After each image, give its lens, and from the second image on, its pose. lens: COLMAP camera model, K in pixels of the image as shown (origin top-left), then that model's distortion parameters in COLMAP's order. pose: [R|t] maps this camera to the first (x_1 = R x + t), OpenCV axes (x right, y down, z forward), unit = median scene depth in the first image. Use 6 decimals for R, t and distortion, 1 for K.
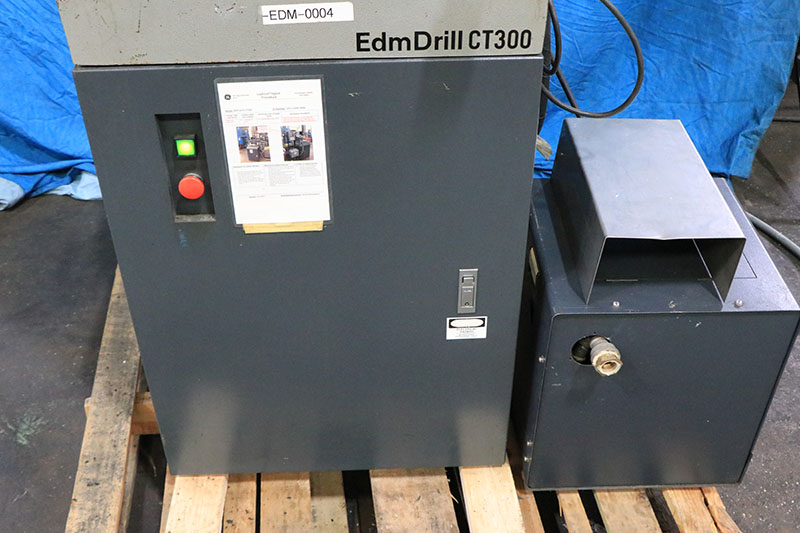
lens RADIAL K [[905.4, 0, 400.0], [0, 905.4, 266.5], [0, 0, 1]] dist [-0.214711, 0.492180]
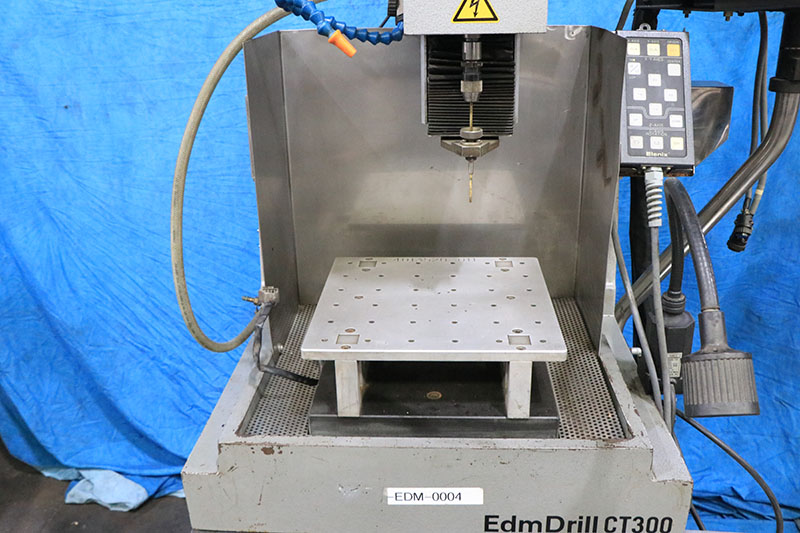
lens RADIAL K [[782.7, 0, 400.0], [0, 782.7, 266.5], [0, 0, 1]] dist [-0.081709, 0.014609]
pose [[0.994302, 0.010654, -0.106070, -0.053245], [-0.042458, 0.952251, -0.302351, -0.256236], [0.097784, 0.305131, 0.947277, 0.127796]]
